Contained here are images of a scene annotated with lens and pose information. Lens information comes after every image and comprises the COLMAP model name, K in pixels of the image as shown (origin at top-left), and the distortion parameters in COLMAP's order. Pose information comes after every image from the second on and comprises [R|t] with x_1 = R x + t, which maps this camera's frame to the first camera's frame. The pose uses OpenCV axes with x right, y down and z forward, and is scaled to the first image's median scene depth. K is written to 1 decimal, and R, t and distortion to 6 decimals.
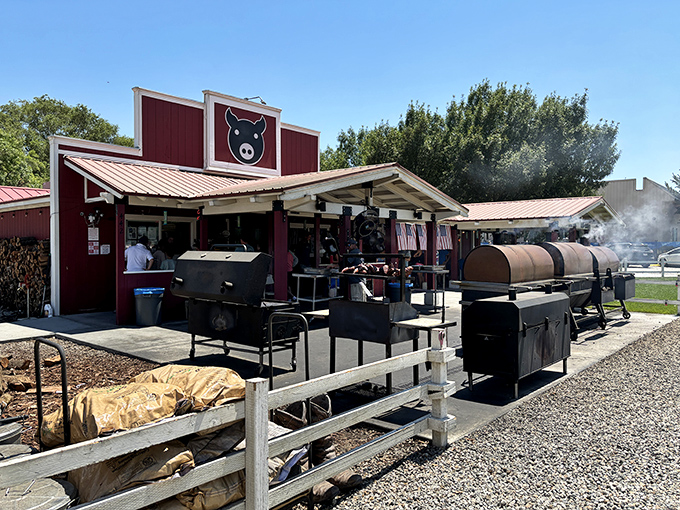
lens RADIAL K [[528.4, 0, 322.9], [0, 528.4, 254.8], [0, 0, 1]] dist [0.001901, -0.001498]
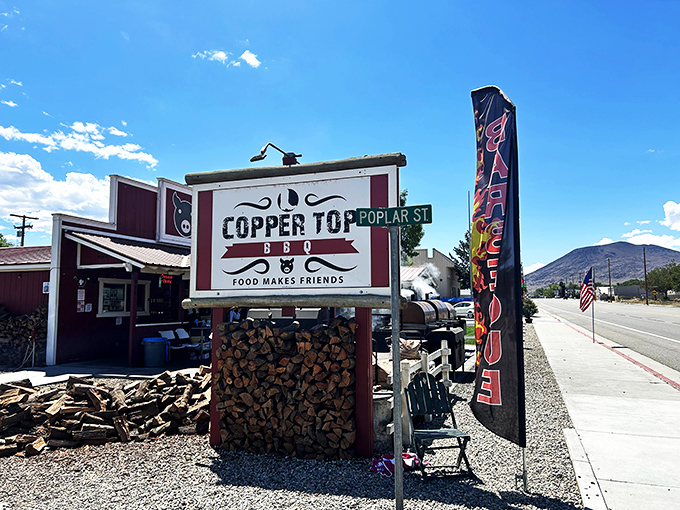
lens RADIAL K [[528.4, 0, 322.9], [0, 528.4, 254.8], [0, 0, 1]] dist [0.001901, -0.001498]
pose [[0.929571, 0.021997, 0.367986, -0.349042], [0.016237, 0.994806, -0.100482, -0.000506], [-0.368285, 0.099380, 0.924386, -0.295849]]
